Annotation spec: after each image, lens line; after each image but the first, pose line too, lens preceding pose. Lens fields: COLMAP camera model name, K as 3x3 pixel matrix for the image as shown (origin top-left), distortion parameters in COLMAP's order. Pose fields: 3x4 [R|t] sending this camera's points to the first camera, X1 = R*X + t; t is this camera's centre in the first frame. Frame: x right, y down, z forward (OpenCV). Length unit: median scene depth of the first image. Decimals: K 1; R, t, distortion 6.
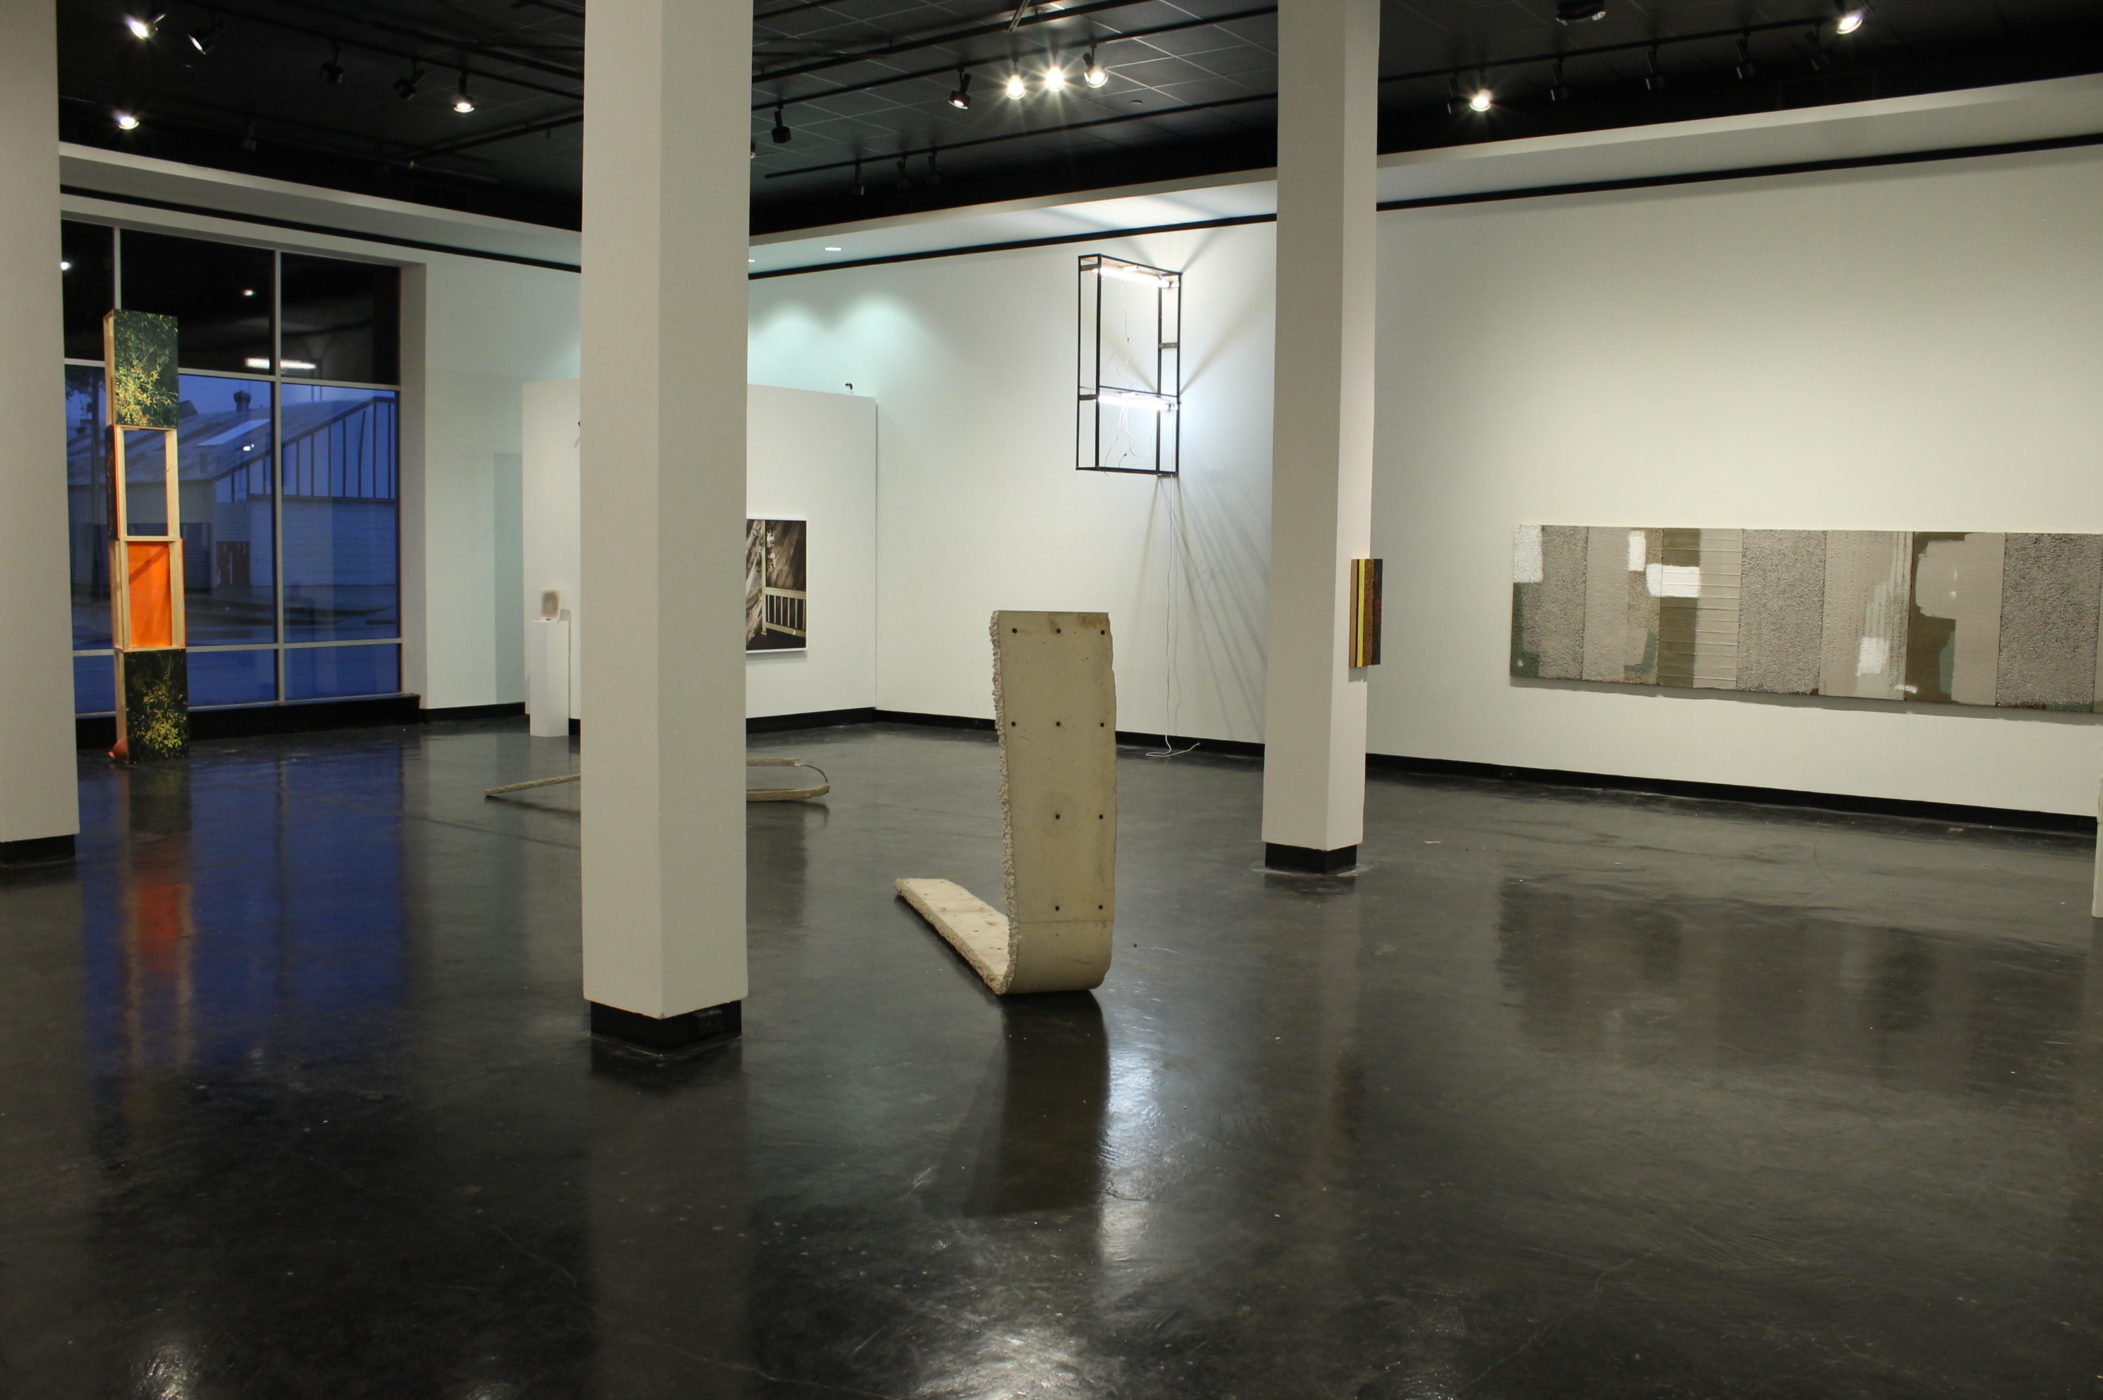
lens RADIAL K [[1780.5, 0, 1047.9], [0, 1780.5, 699.2], [0, 0, 1]] dist [-0.169305, 0.151741]
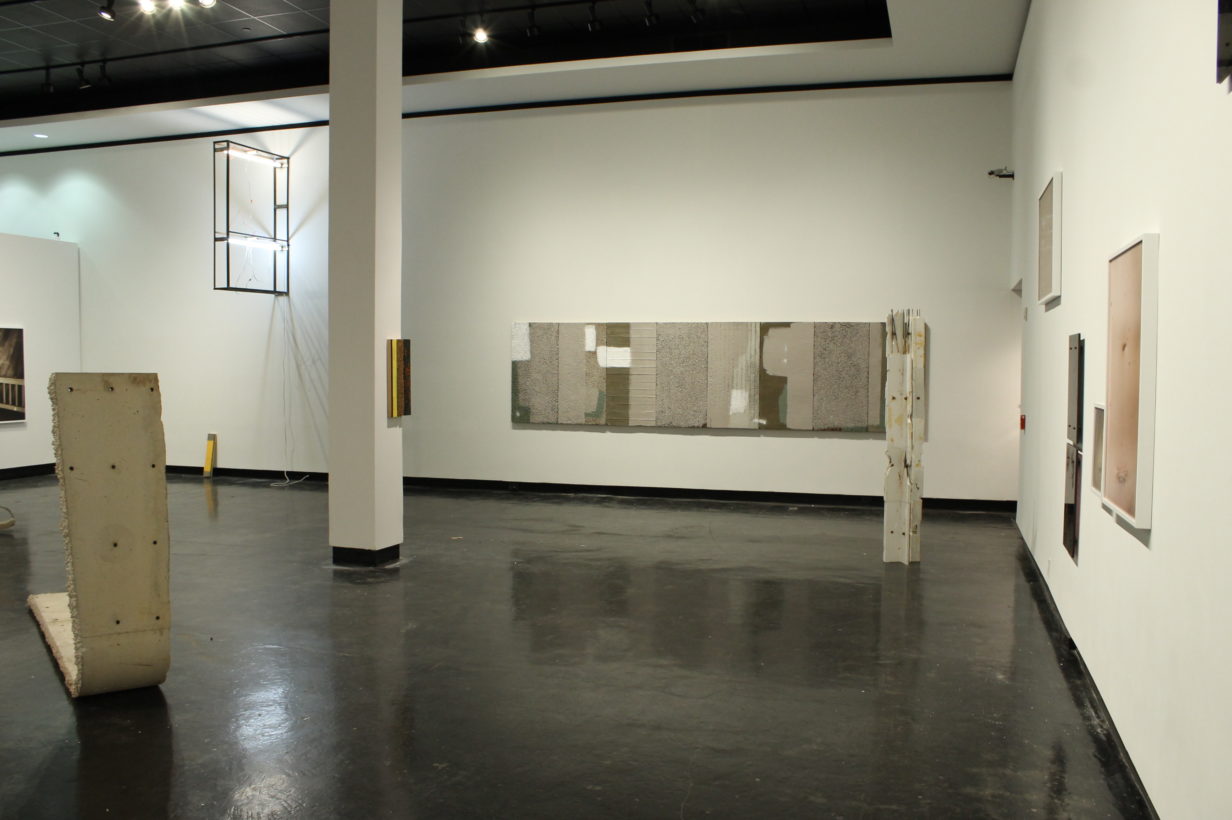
lens RADIAL K [[1043.1, 0, 616.0], [0, 1043.1, 420.0], [0, 0, 1]] dist [-0.169305, 0.151741]
pose [[0.942864, -0.030835, 0.331747, 0.055824], [0.038701, 0.999104, -0.017131, 0.003987], [-0.330921, 0.028991, 0.943213, 0.139856]]
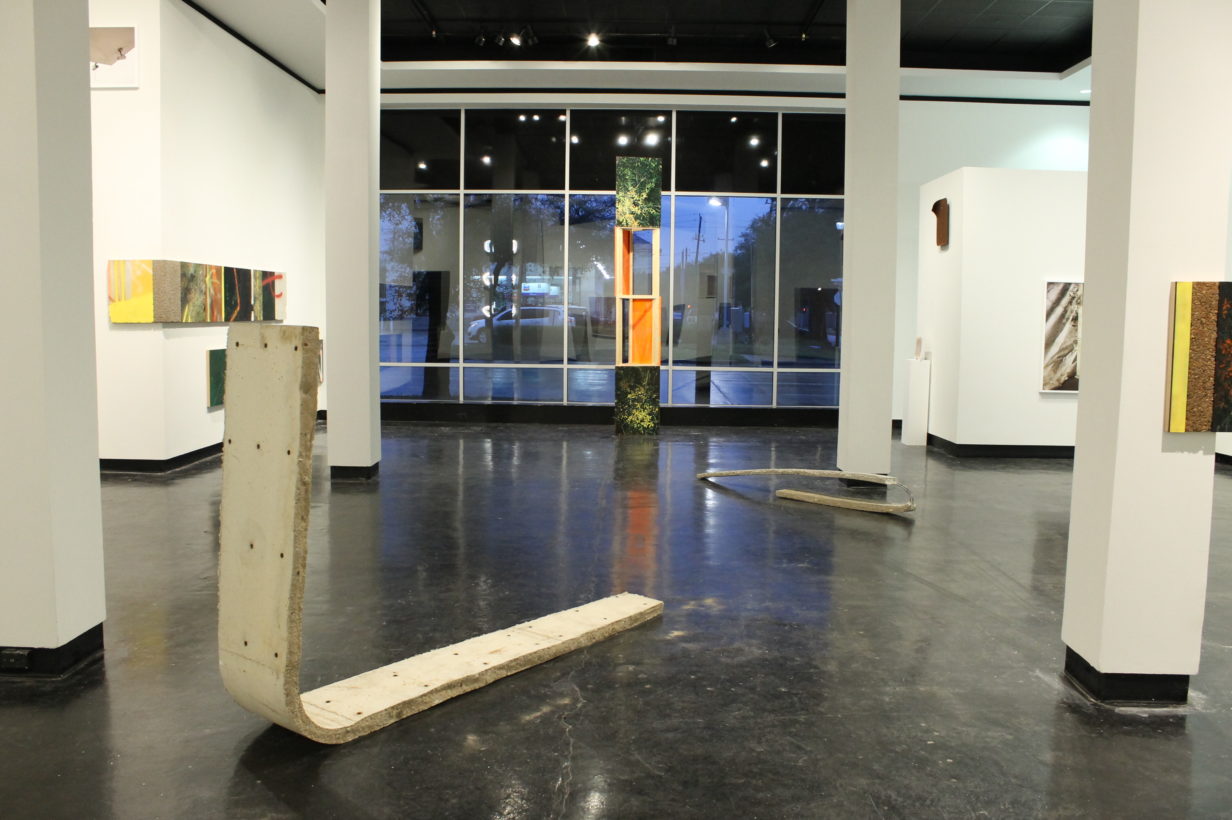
lens RADIAL K [[1043.1, 0, 619.0], [0, 1043.1, 411.3], [0, 0, 1]] dist [-0.169305, 0.151741]
pose [[0.577894, 0.068941, -0.813195, 0.300022], [-0.072669, 0.996814, 0.032866, -0.019140], [0.812870, 0.040100, 0.581063, 0.470674]]
